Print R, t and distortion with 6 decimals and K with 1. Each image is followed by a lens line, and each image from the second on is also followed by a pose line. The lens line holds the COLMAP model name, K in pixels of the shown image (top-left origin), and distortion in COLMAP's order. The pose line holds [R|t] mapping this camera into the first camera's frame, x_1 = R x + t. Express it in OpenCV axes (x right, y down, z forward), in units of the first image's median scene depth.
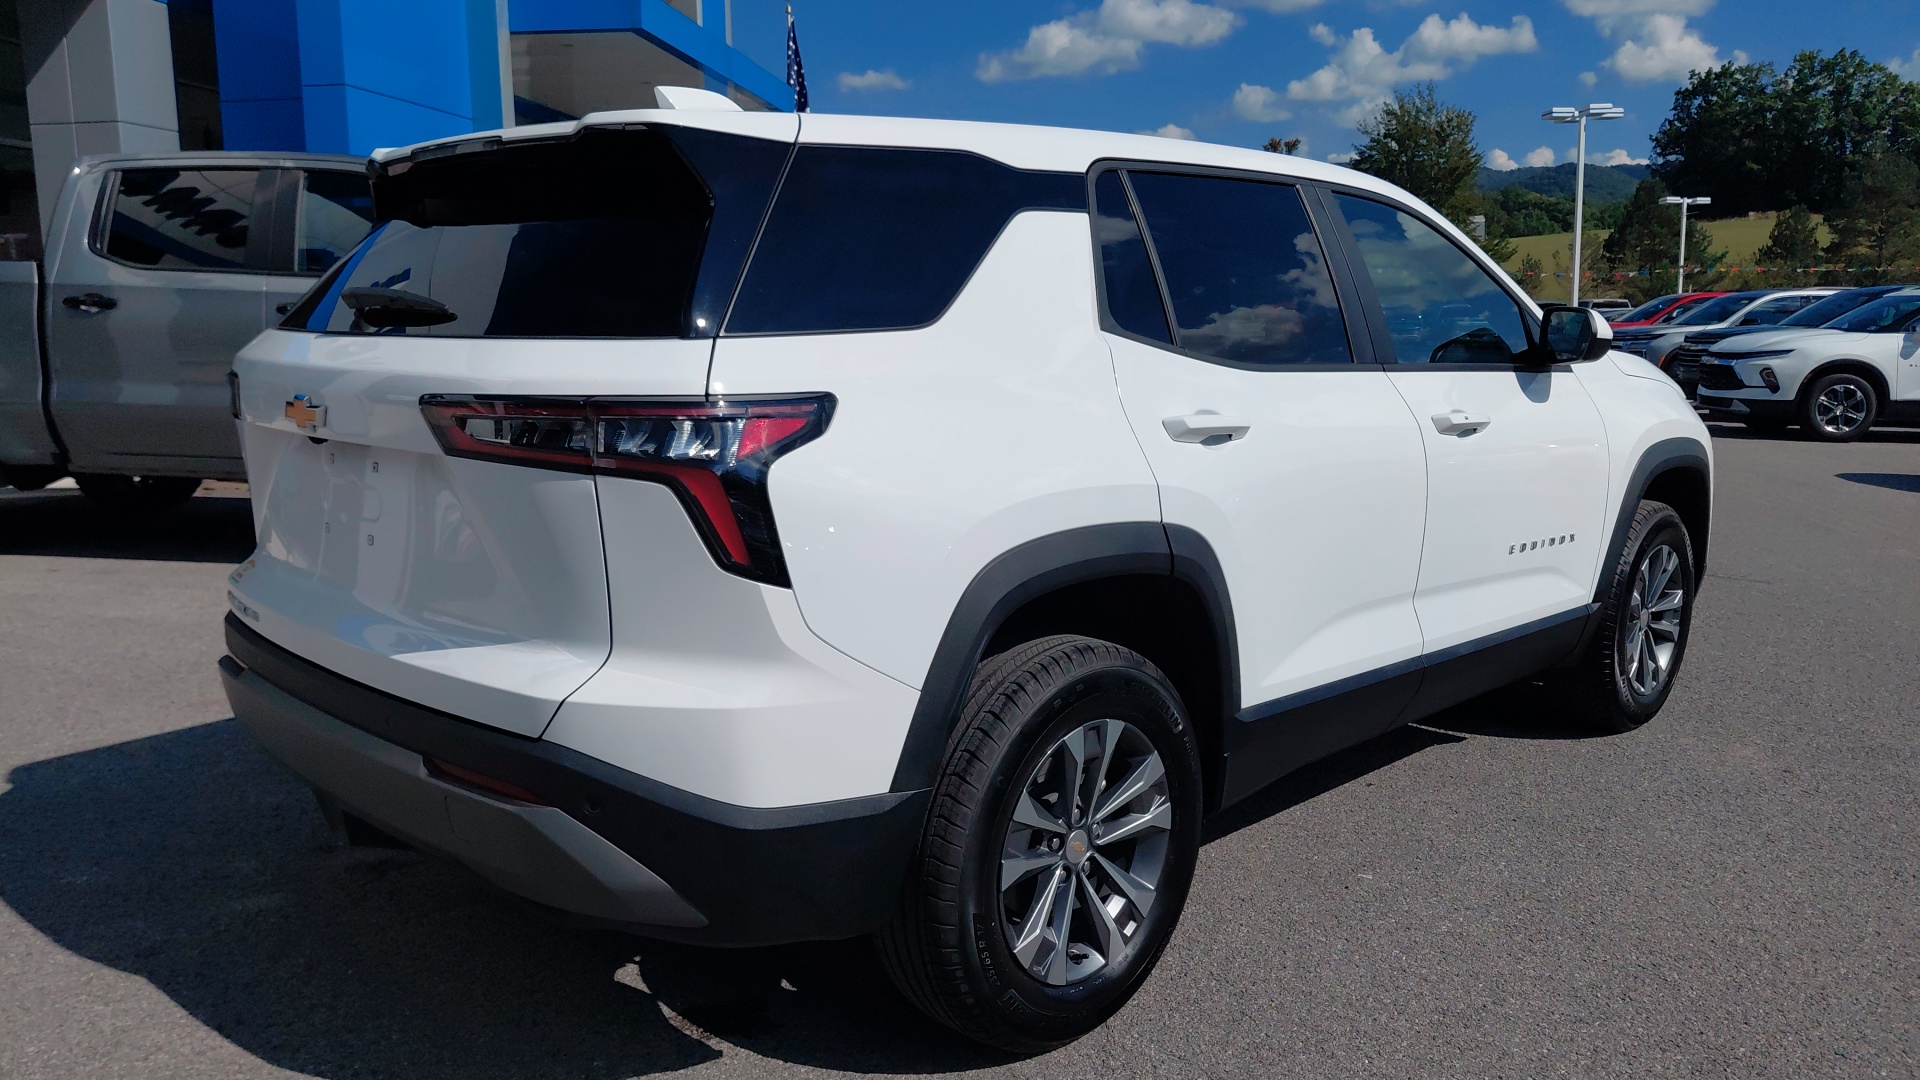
lens RADIAL K [[1449.5, 0, 960.0], [0, 1449.5, 540.0], [0, 0, 1]] dist [0.007395, 0.005993]
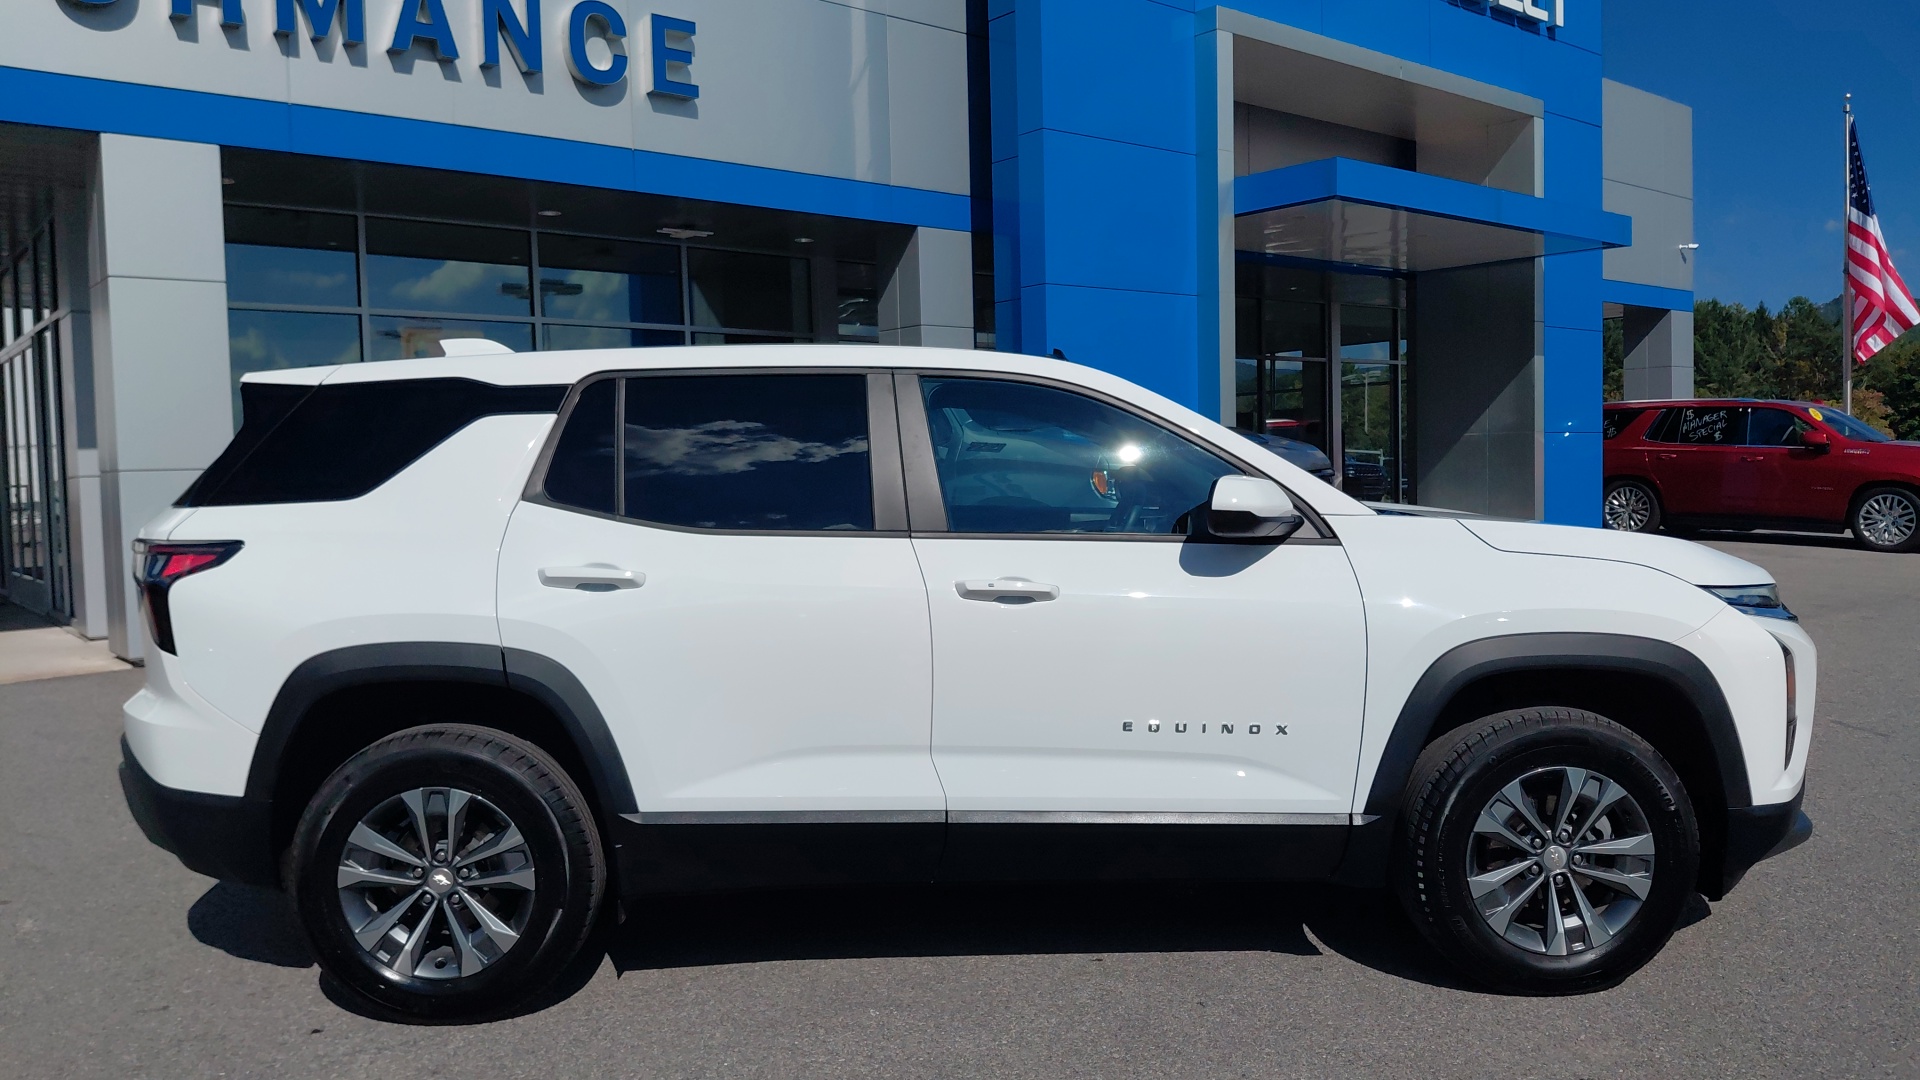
lens RADIAL K [[1442.1, 0, 962.8], [0, 1442.1, 531.4], [0, 0, 1]] dist [0.089338, -0.142768]
pose [[0.716218, 0.023571, -0.697478, 1.282791], [-0.093407, 0.993675, -0.062336, -0.068235], [0.691597, 0.109796, 0.713890, 0.306979]]
